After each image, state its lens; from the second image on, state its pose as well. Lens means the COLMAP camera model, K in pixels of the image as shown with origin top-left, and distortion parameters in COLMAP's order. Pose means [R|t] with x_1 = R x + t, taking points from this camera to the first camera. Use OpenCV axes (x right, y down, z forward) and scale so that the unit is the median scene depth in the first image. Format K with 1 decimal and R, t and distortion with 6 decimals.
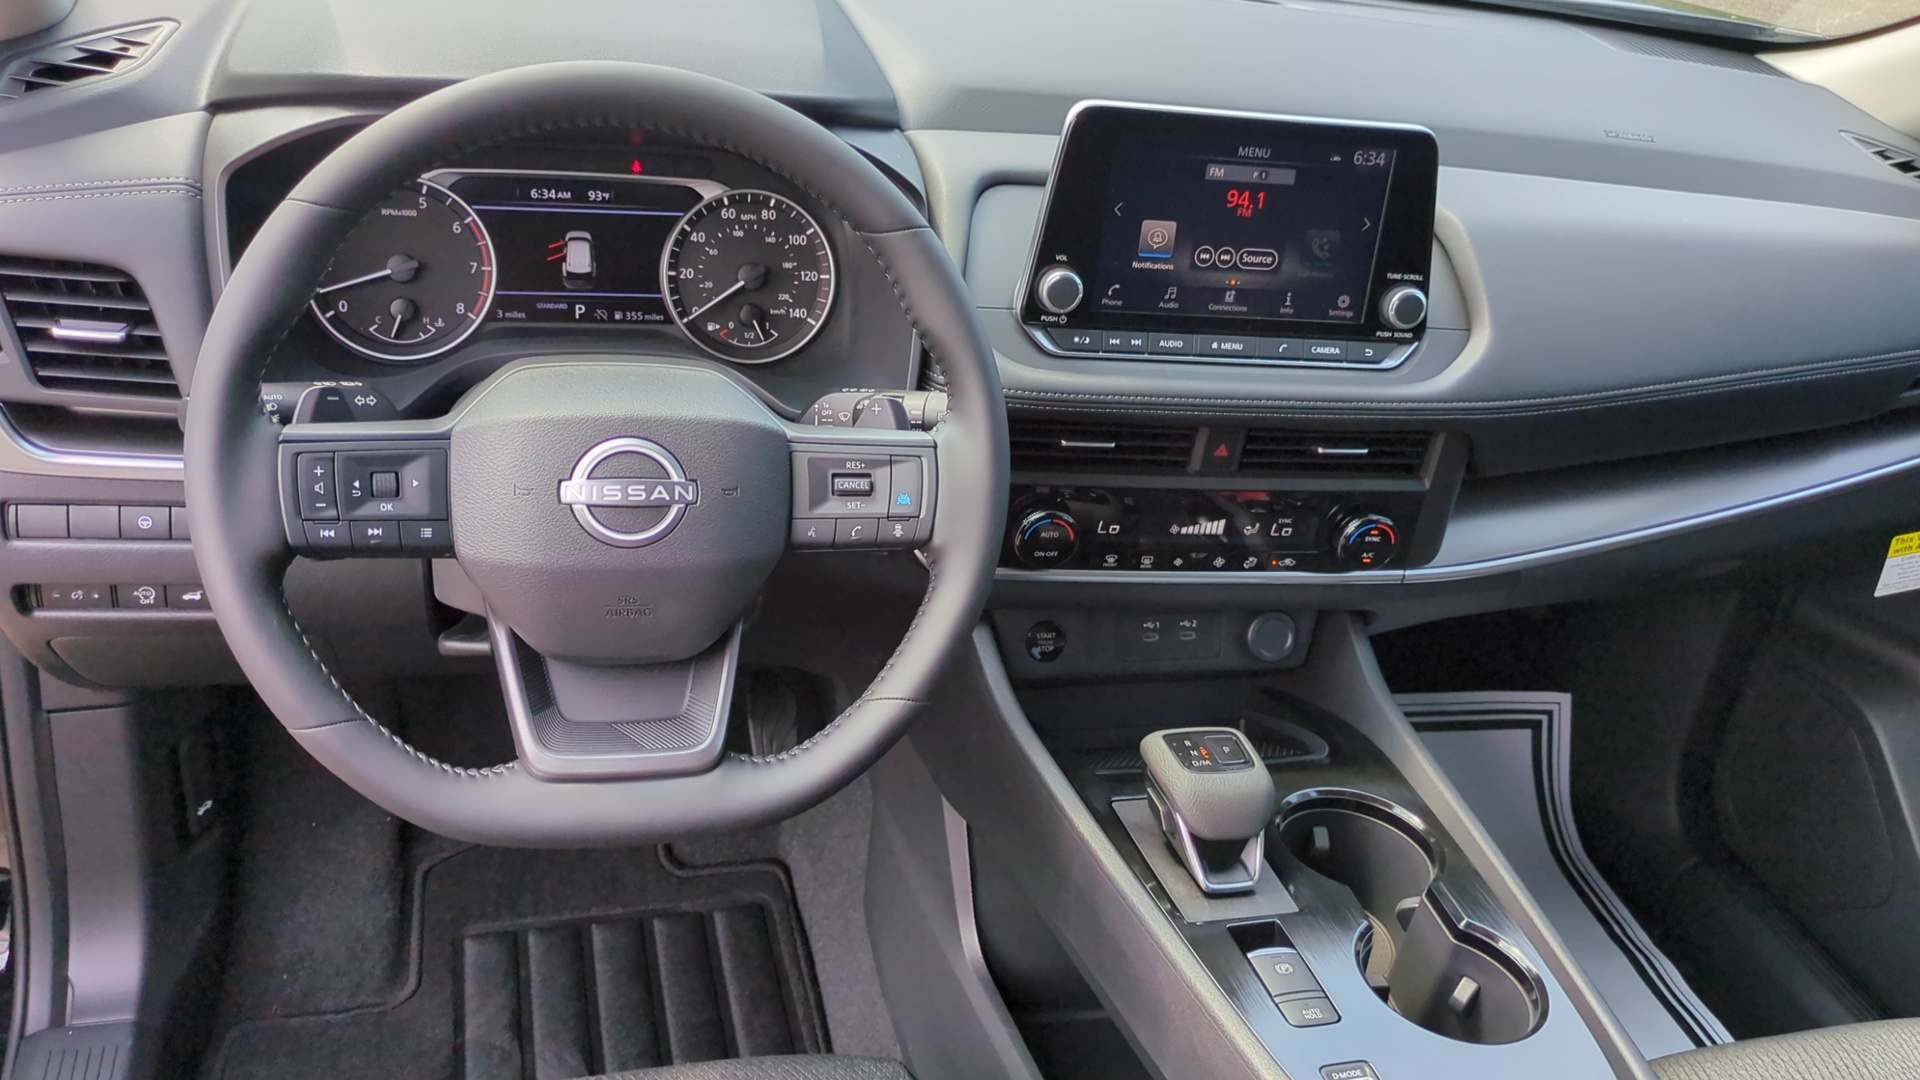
lens RADIAL K [[1628.9, 0, 960.0], [0, 1628.9, 540.0], [0, 0, 1]] dist [0.012494, -0.002310]
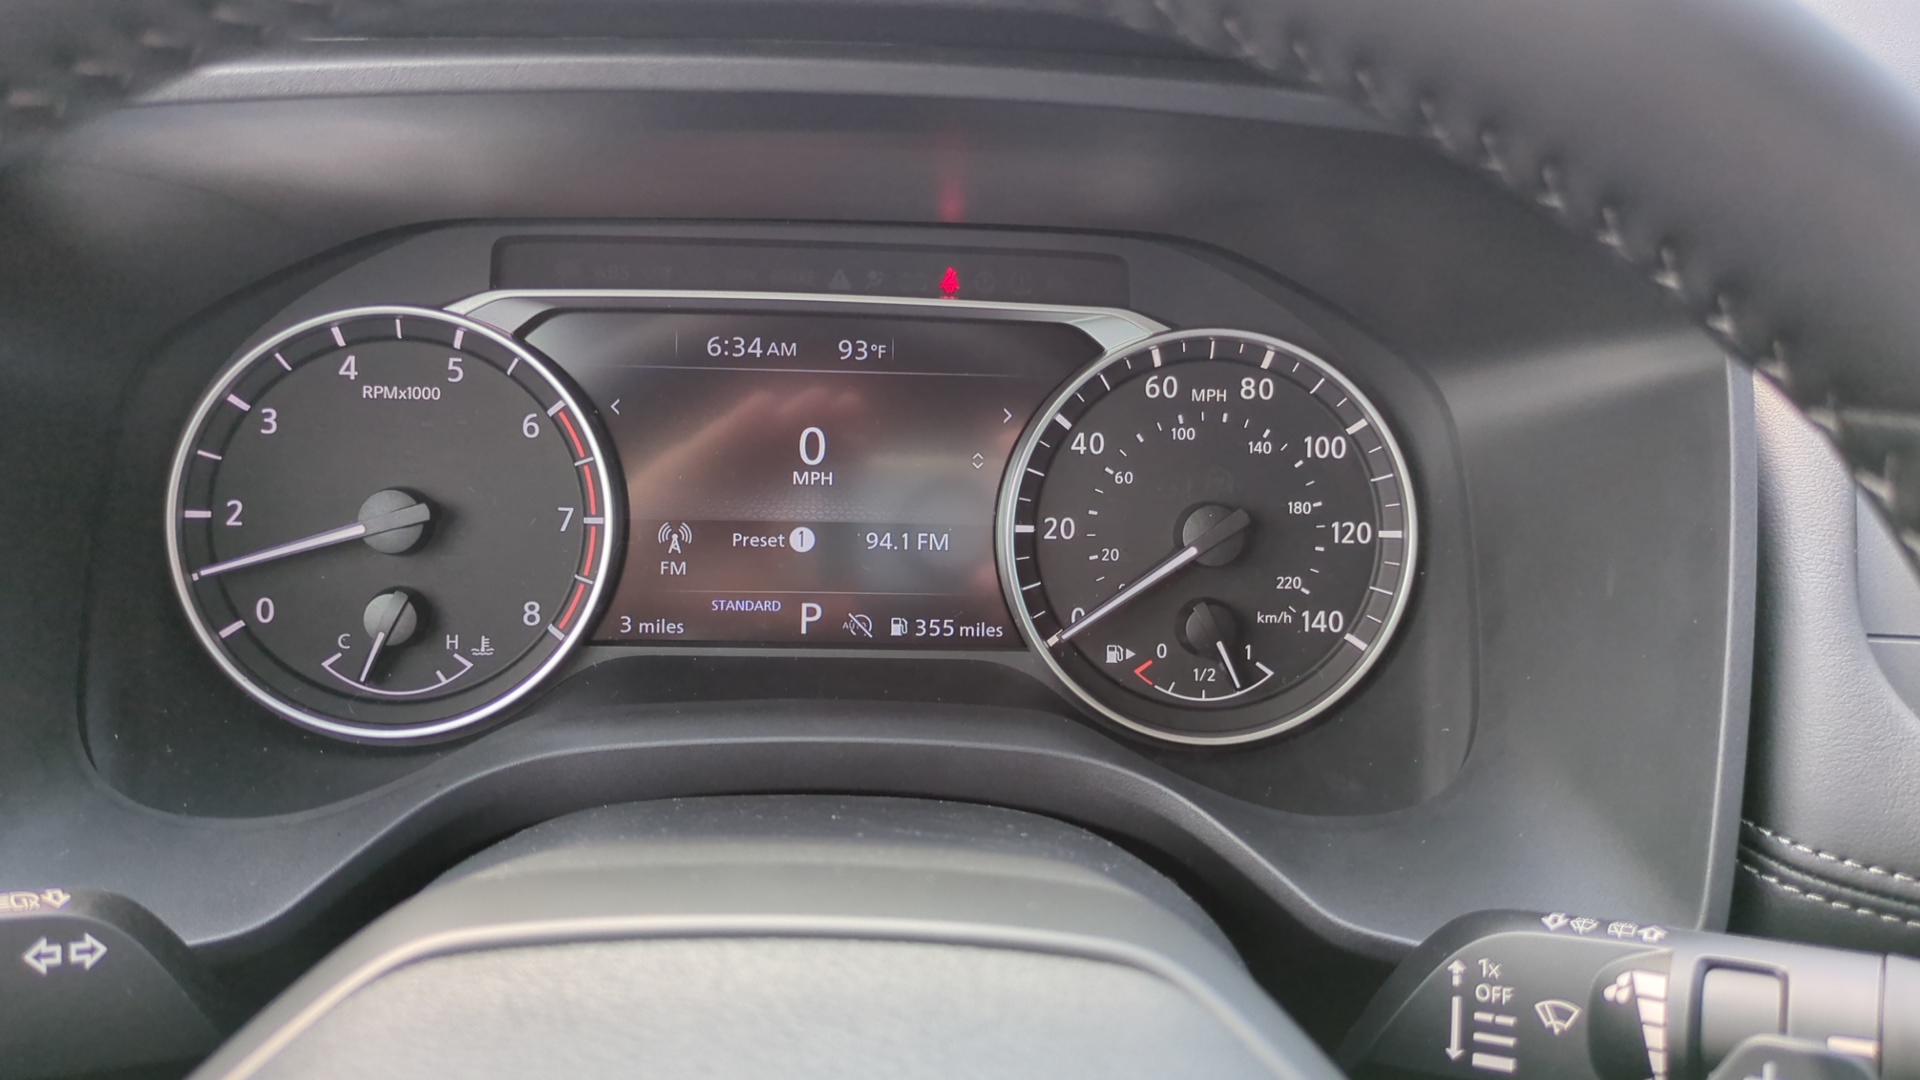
lens RADIAL K [[1628.9, 0, 960.0], [0, 1628.9, 540.0], [0, 0, 1]] dist [0.012494, -0.002310]
pose [[0.975337, 0.004533, -0.220673, -0.100269], [-0.031829, 0.992227, -0.120298, -0.109420], [0.218412, 0.124355, 0.967901, 0.589335]]
